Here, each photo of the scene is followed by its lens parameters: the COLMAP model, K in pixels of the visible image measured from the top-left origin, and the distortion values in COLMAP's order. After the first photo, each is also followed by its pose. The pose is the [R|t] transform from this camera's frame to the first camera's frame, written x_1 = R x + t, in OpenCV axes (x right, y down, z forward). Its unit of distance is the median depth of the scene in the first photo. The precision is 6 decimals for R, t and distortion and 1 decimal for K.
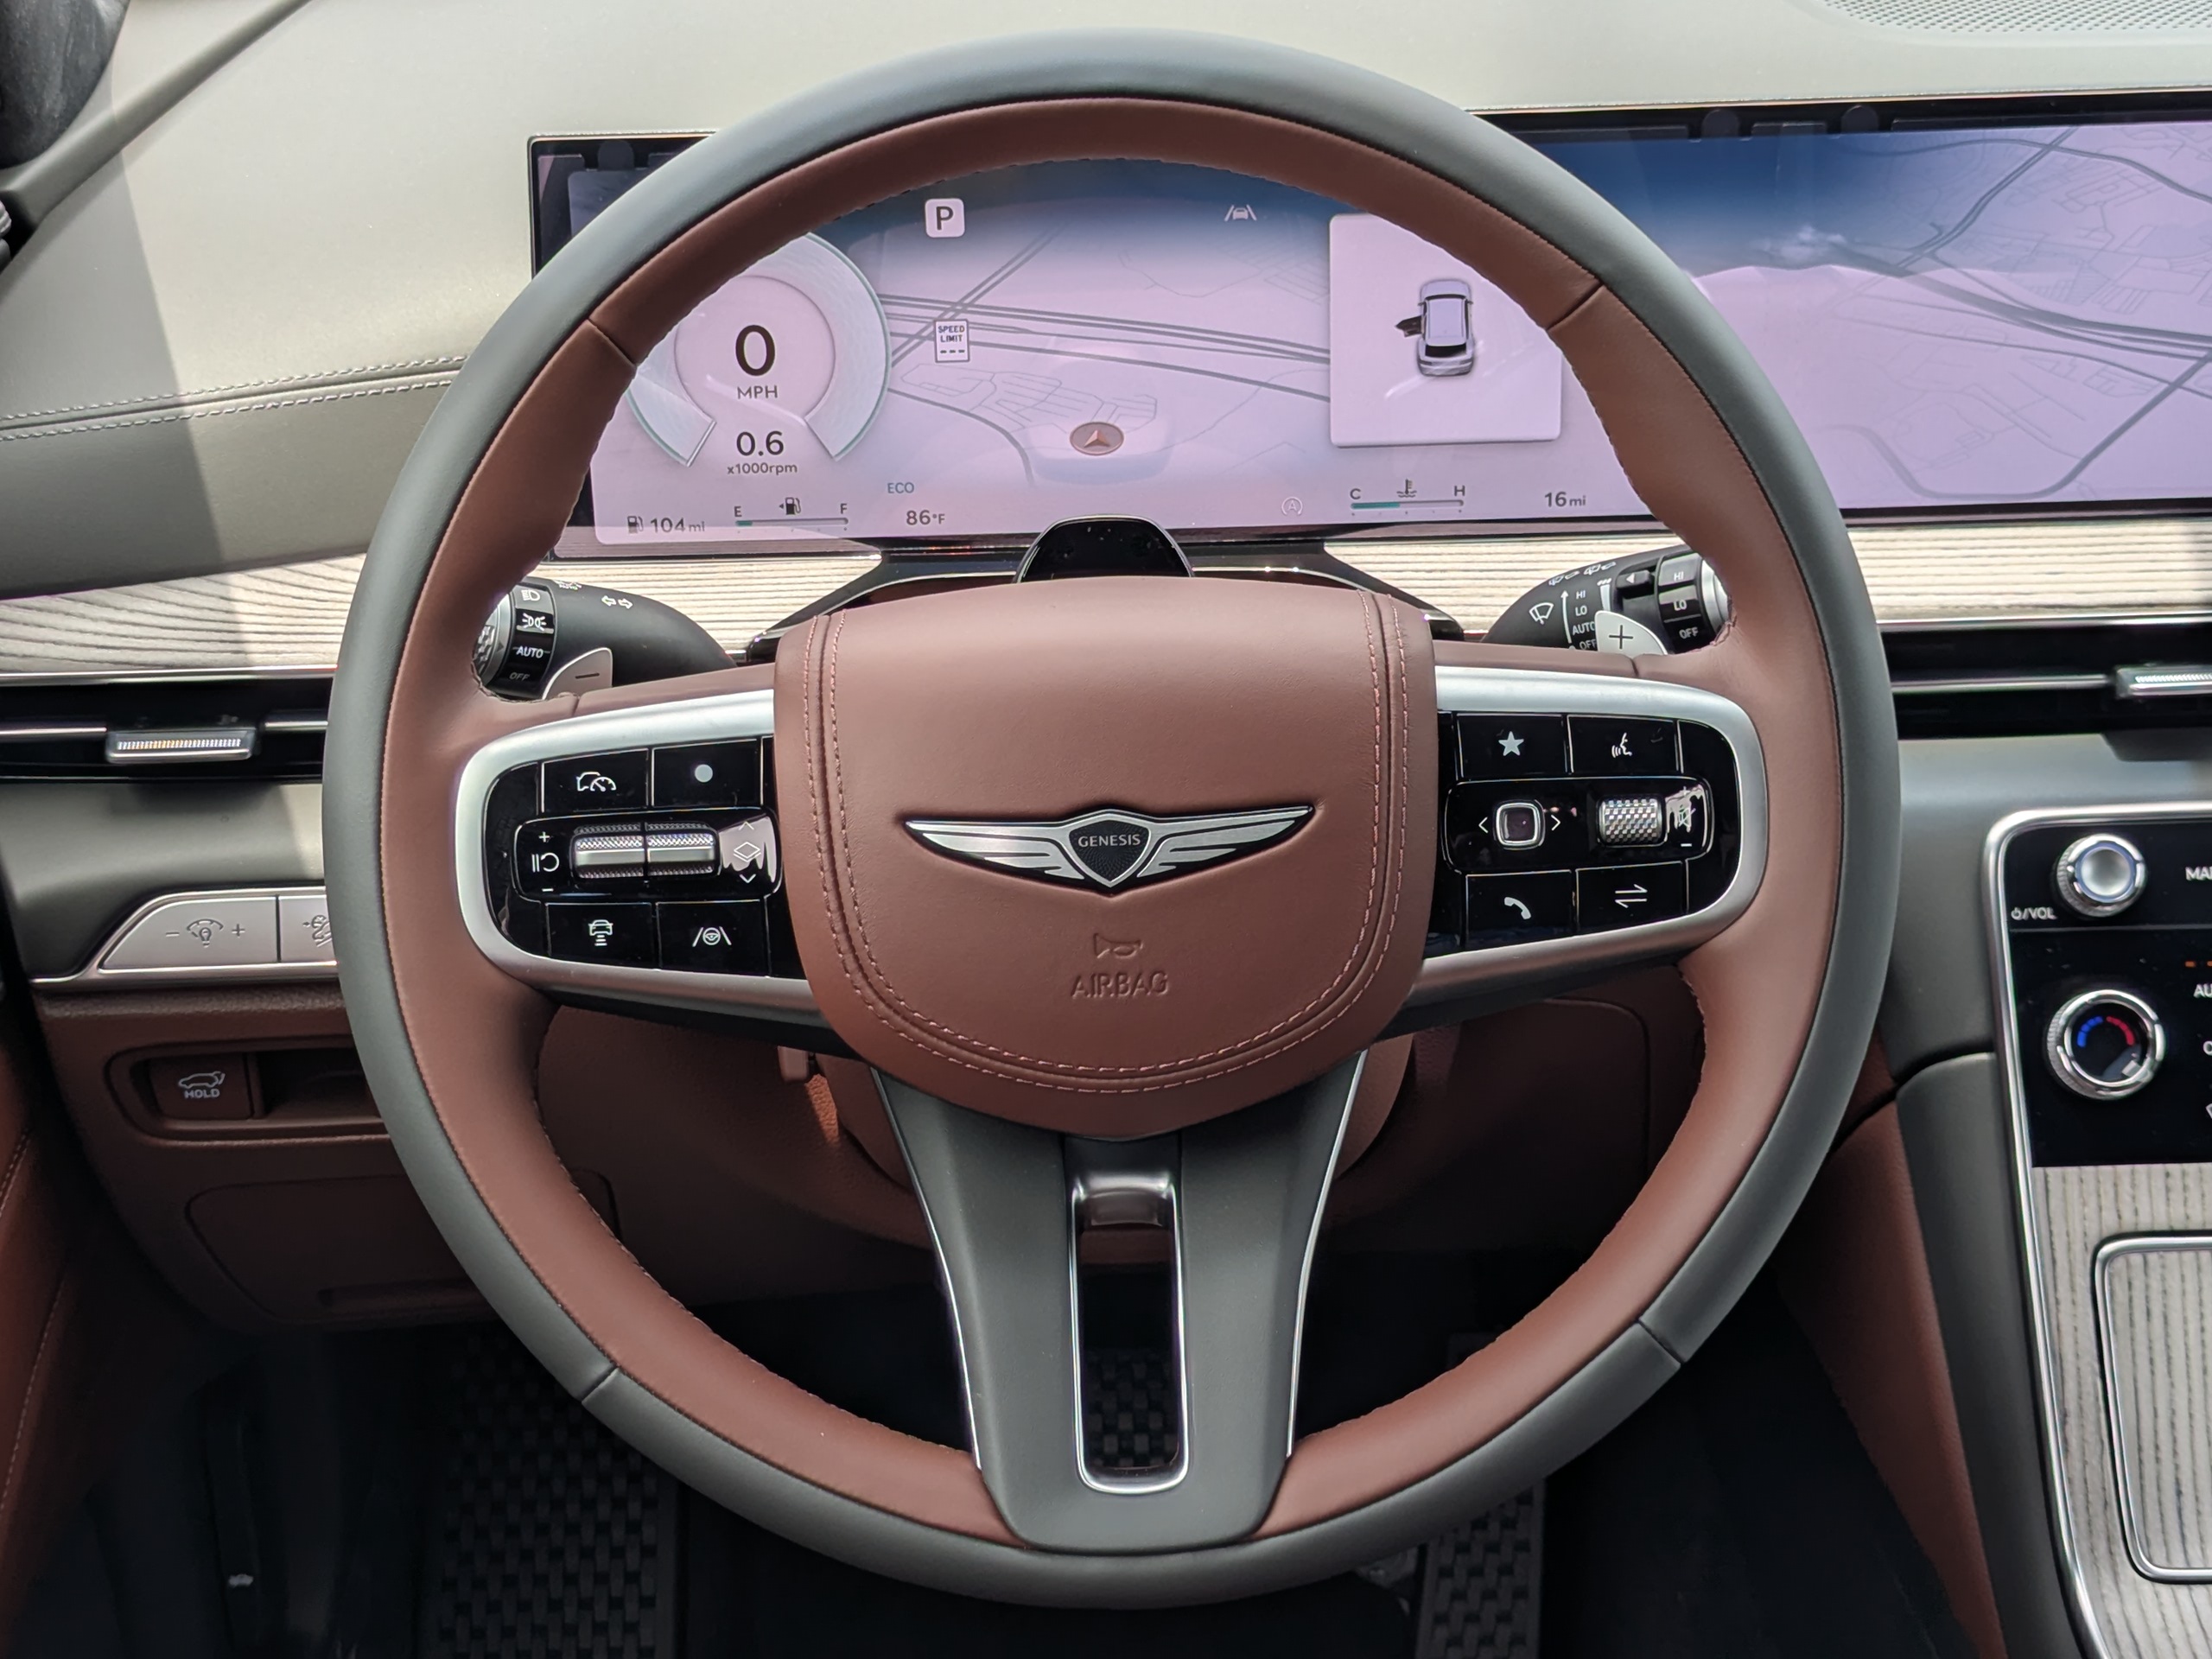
lens RADIAL K [[3937.0, 0, 1106.0], [0, 3937.0, 829.5], [0, 0, 1]] dist [0.241639, -1.137520]
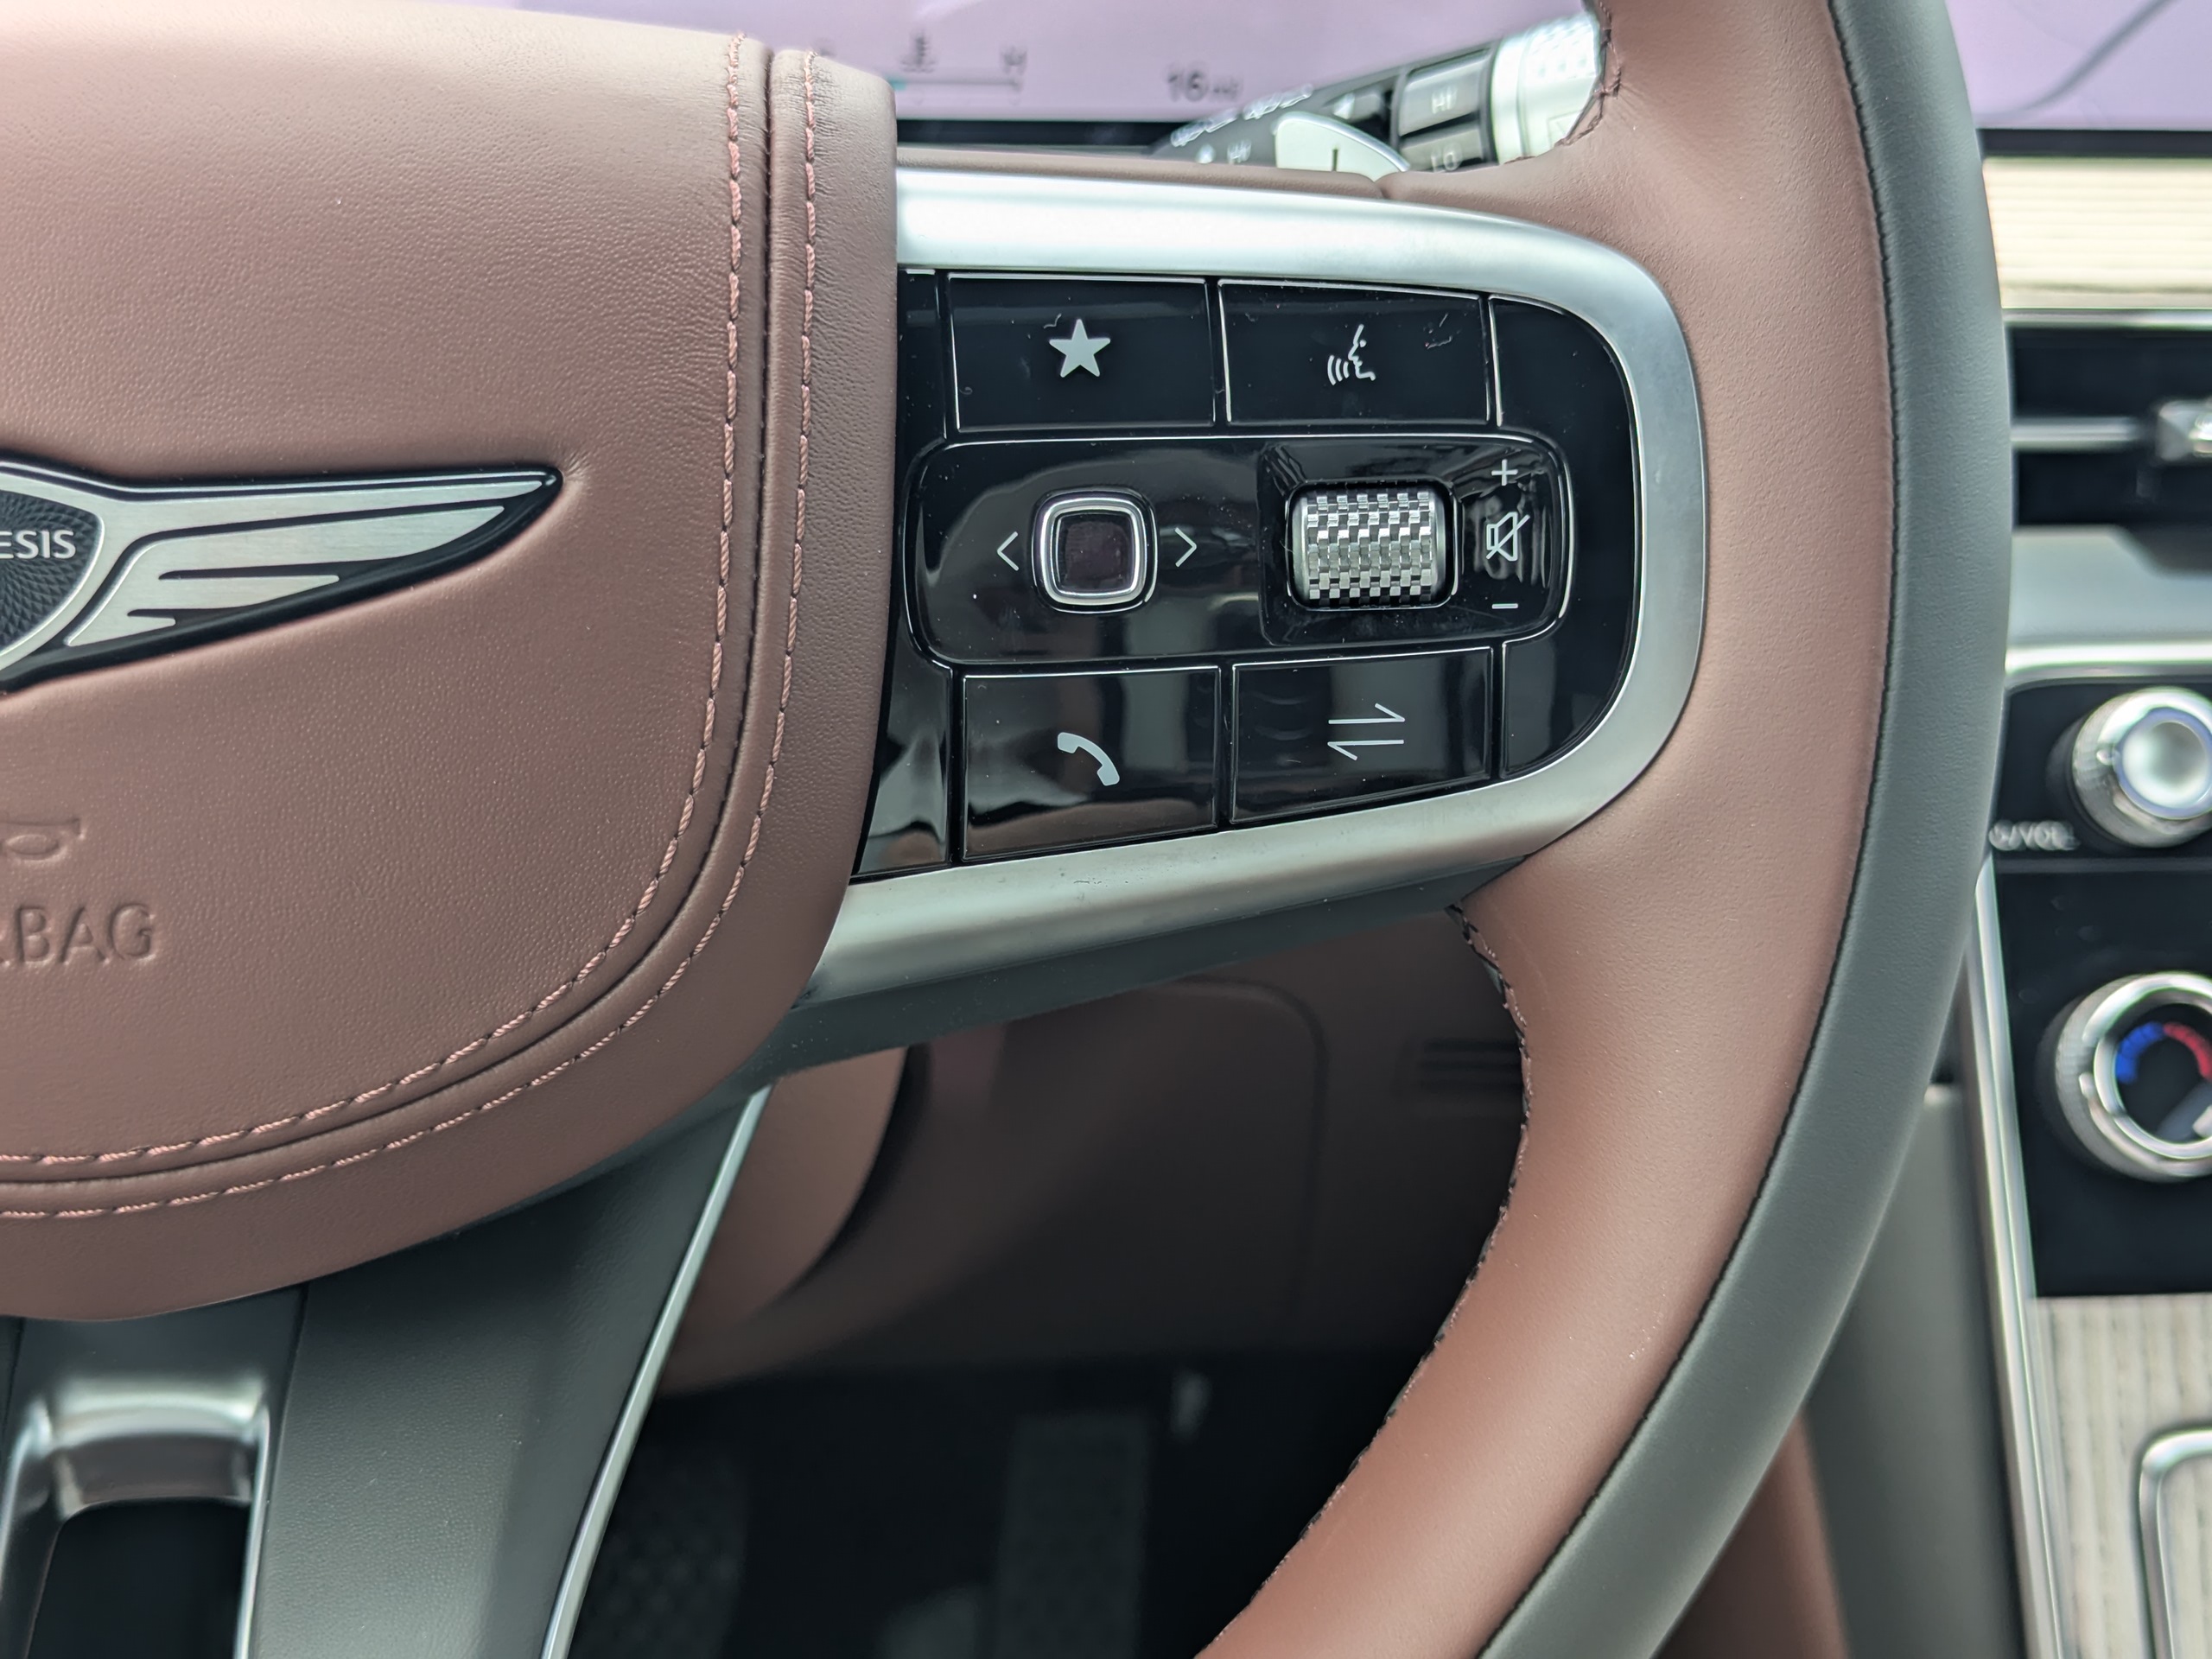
lens RADIAL K [[3343.8, 0, 1106.0], [0, 3343.8, 829.5], [0, 0, 1]] dist [0.025030, -0.009433]
pose [[0.995368, 0.015784, 0.094836, 0.072142], [-0.015626, 0.999875, -0.002410, 0.027281], [-0.094862, 0.000917, 0.995490, 0.645905]]
